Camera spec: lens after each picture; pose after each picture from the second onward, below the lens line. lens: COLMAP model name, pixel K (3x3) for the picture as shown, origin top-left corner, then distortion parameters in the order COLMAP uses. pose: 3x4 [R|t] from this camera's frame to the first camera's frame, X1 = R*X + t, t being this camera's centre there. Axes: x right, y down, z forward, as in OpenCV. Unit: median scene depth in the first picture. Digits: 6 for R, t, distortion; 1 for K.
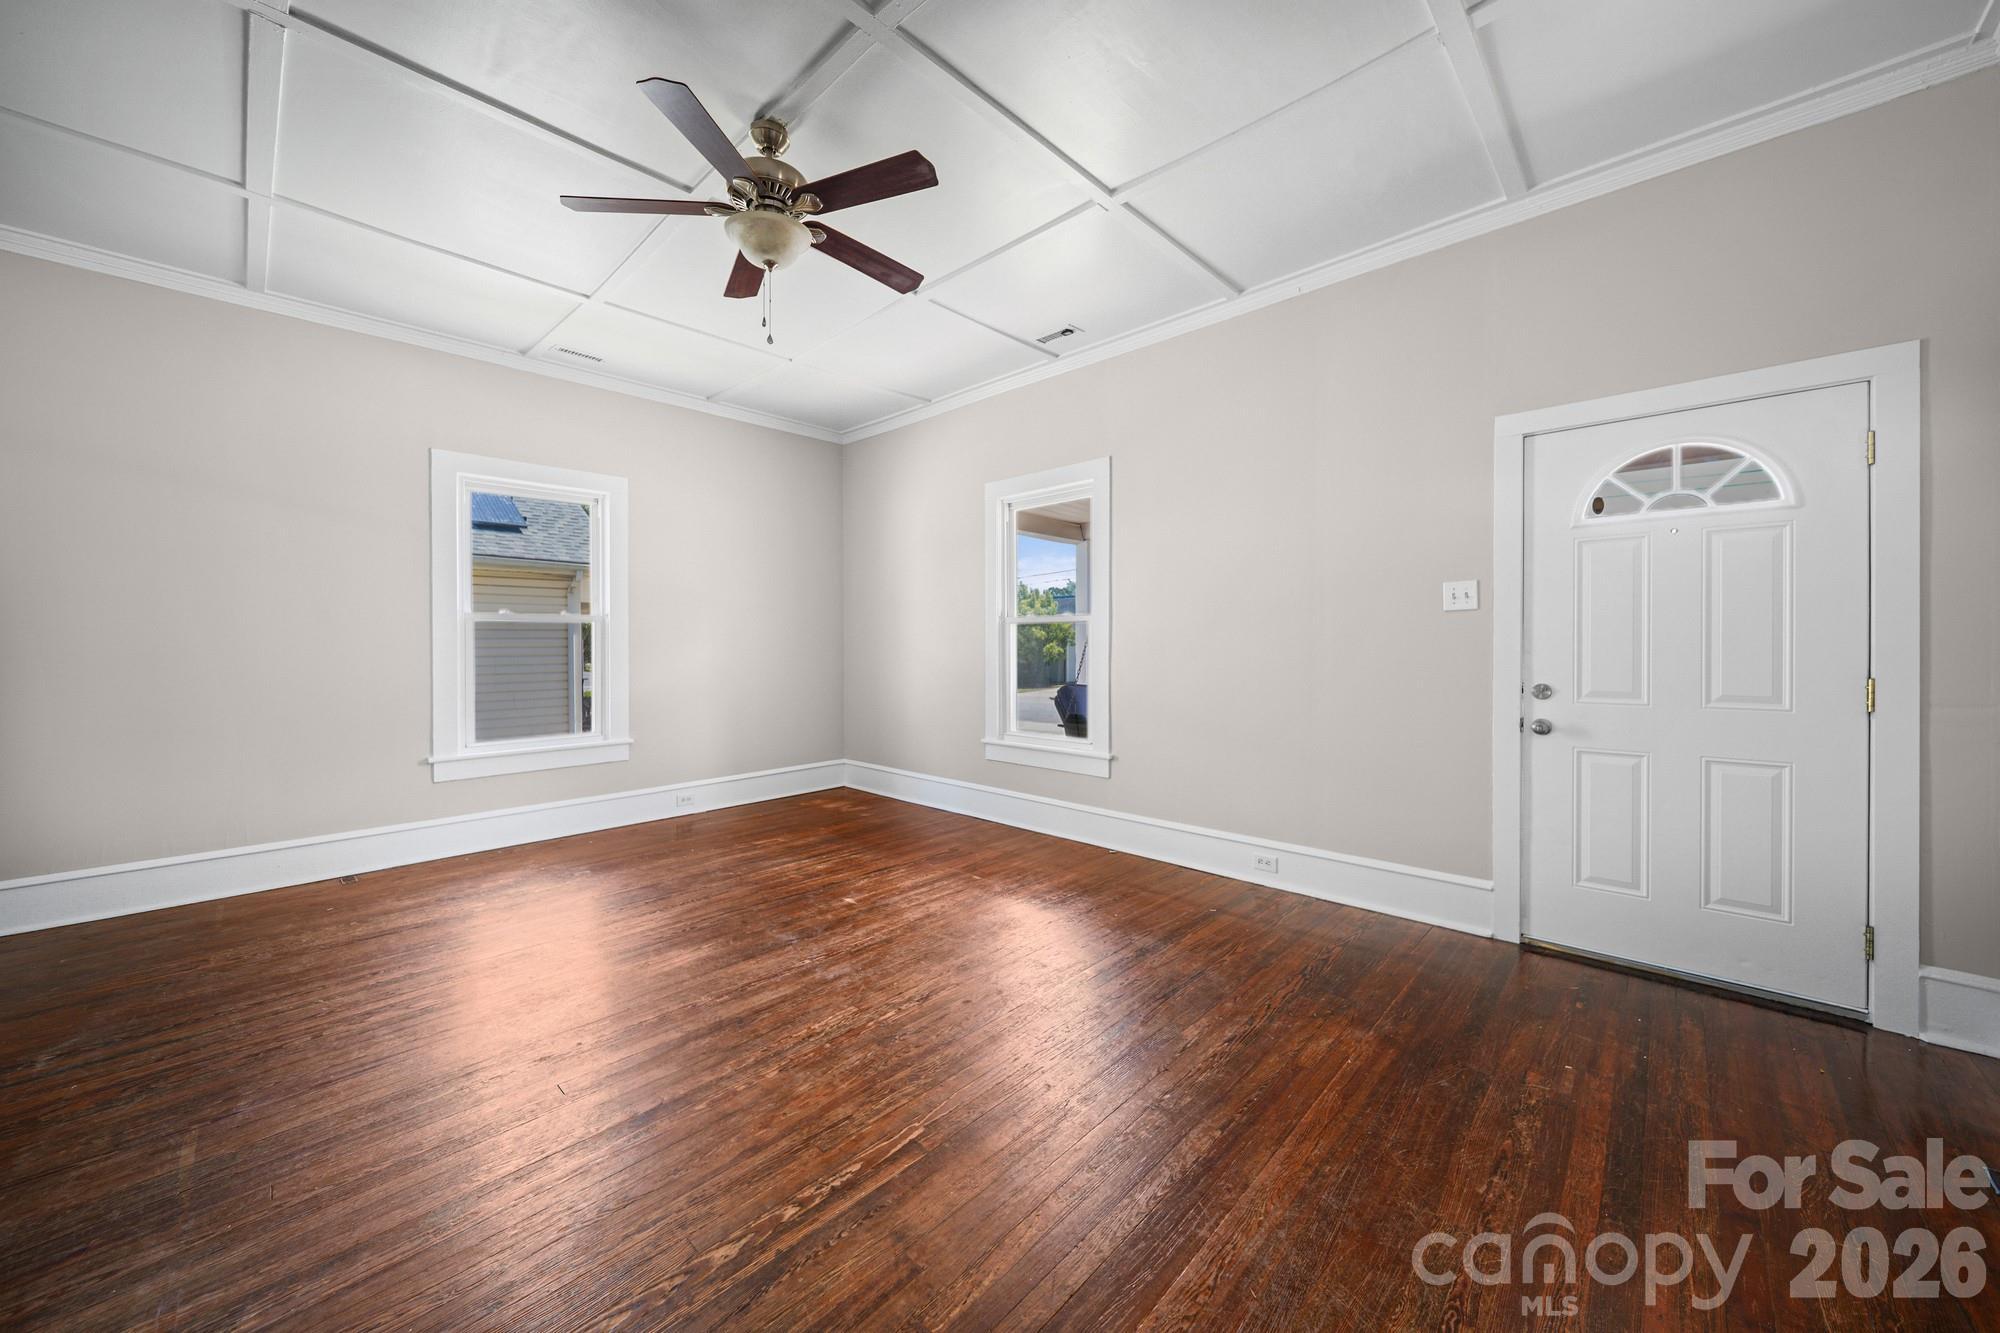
lens RADIAL K [[724.5, 0, 999.9], [0, 724.5, 656.4], [0, 0, 1]] dist [0.001599, -0.000039]
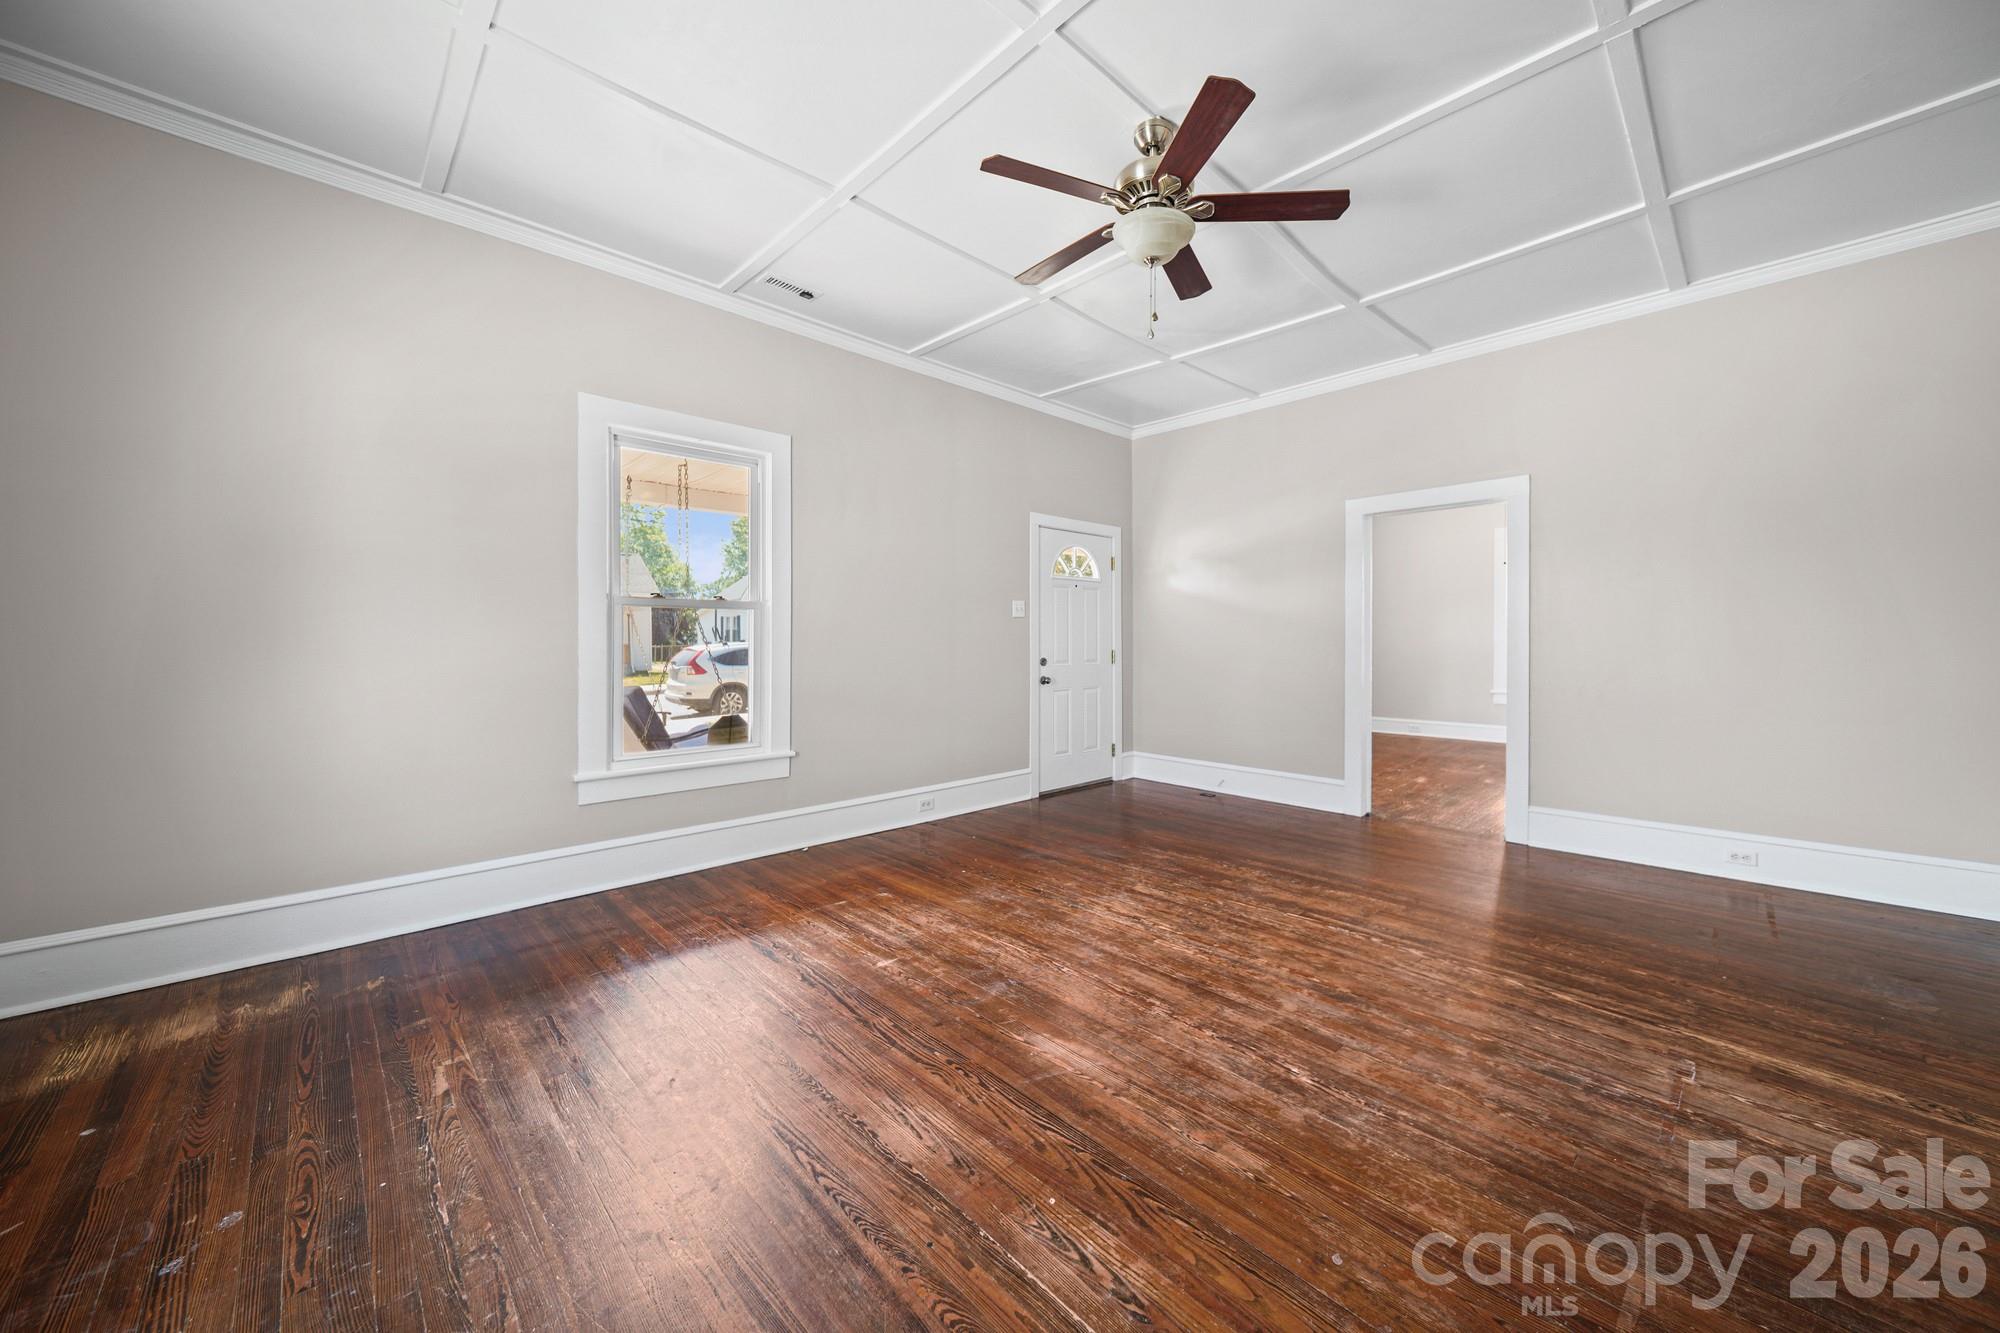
lens RADIAL K [[724.5, 0, 1016.7], [0, 724.5, 638.4], [0, 0, 1]] dist [0.001599, -0.000039]
pose [[0.041287, 0.002367, 0.999145, -1.184346], [0.016728, 0.999855, -0.003060, -0.009020], [-0.999007, 0.016840, 0.041241, 0.991399]]
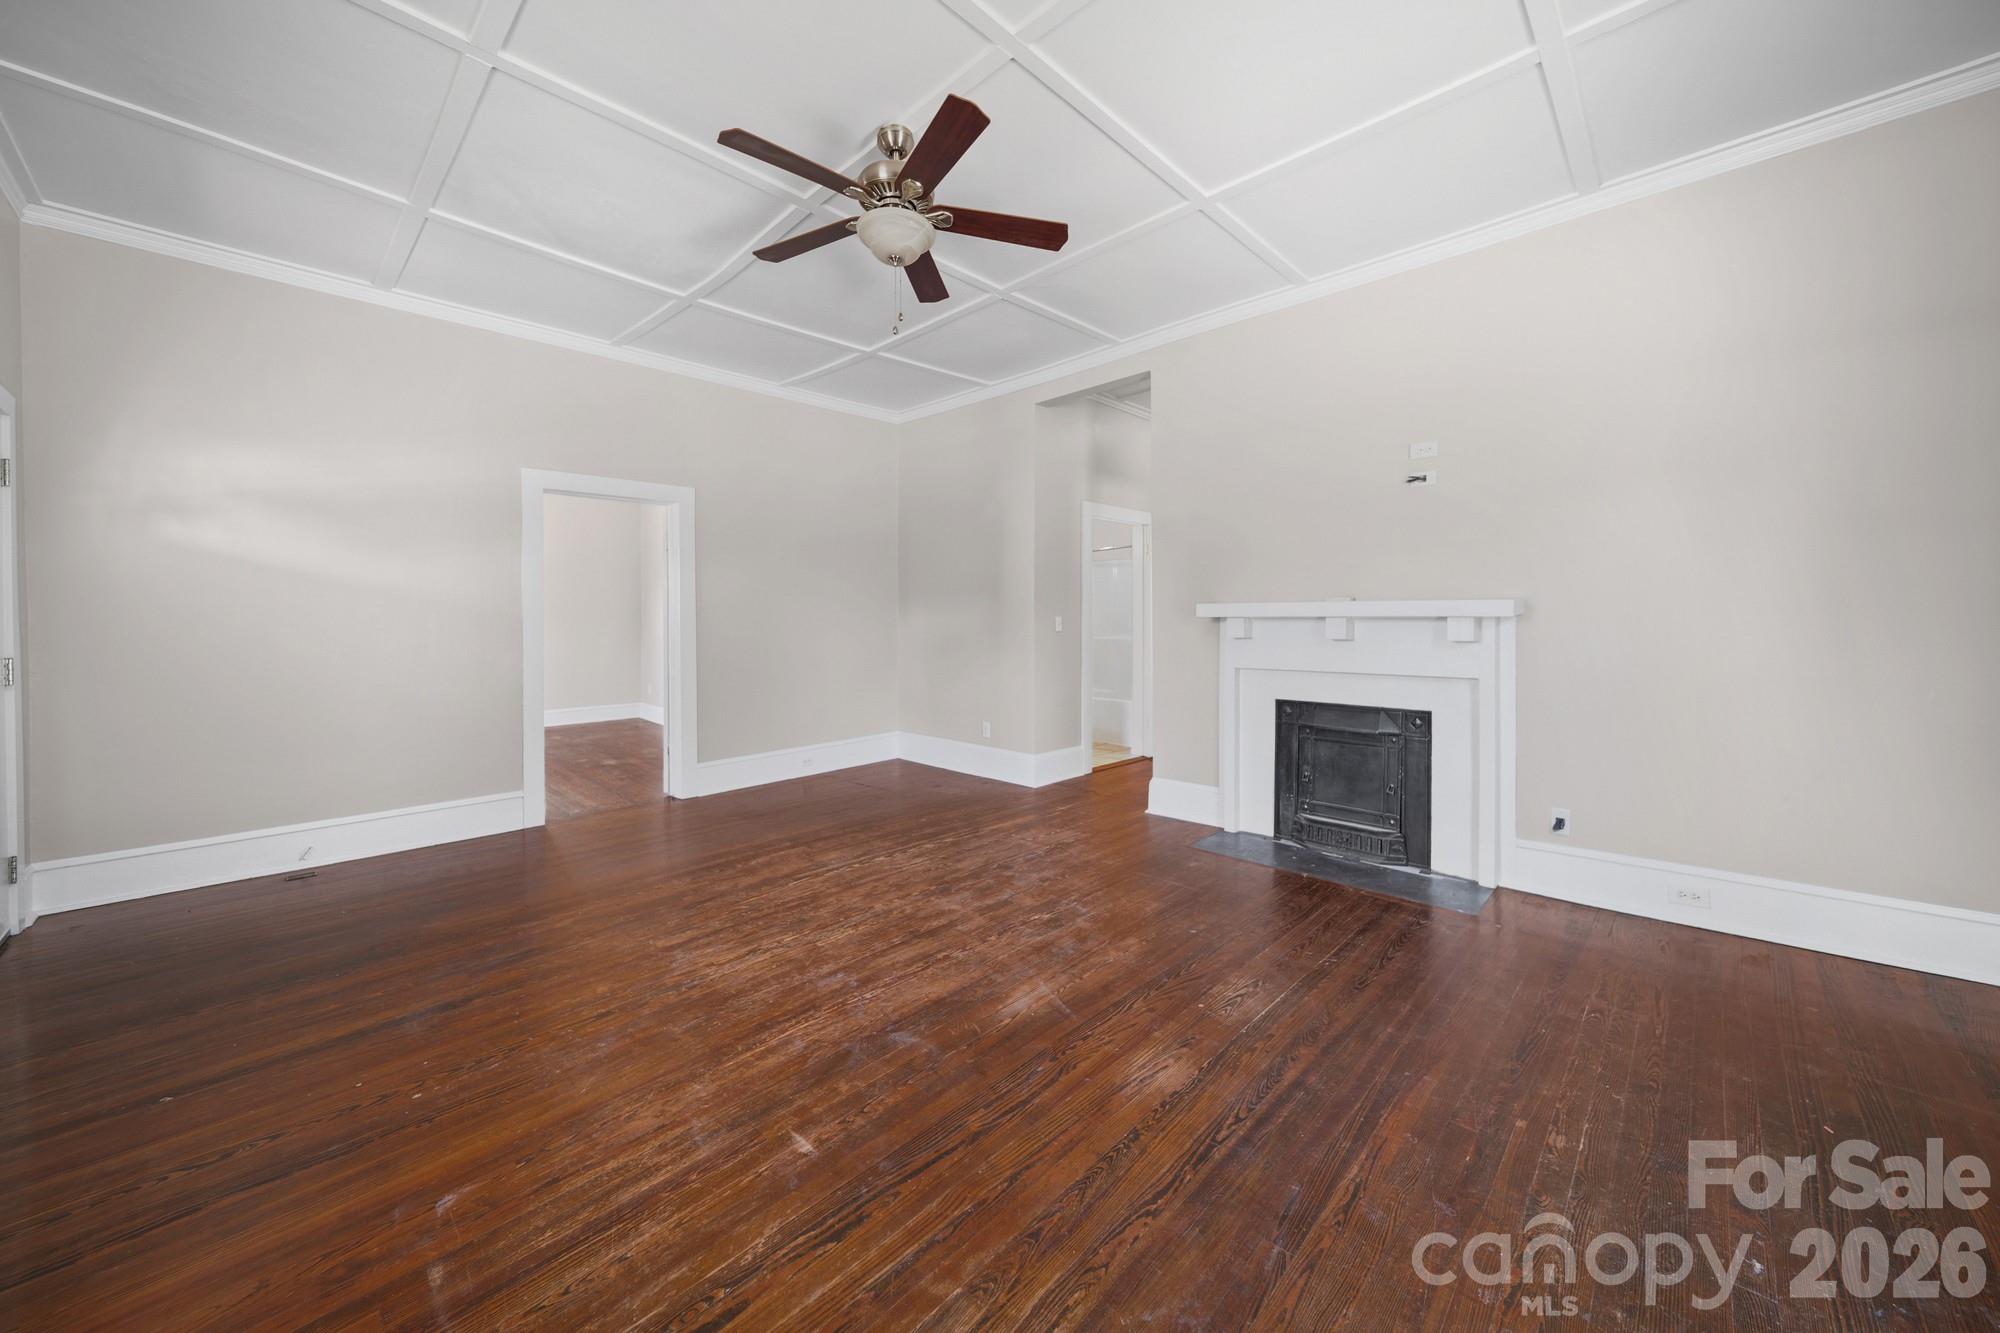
lens RADIAL K [[724.5, 0, 1009.1], [0, 724.5, 614.0], [0, 0, 1]] dist [0.001599, -0.000039]
pose [[-0.999945, 0.009177, -0.004986, -0.419993], [0.009138, 0.999928, 0.007814, -0.029478], [0.005057, 0.007768, -0.999957, 1.798201]]
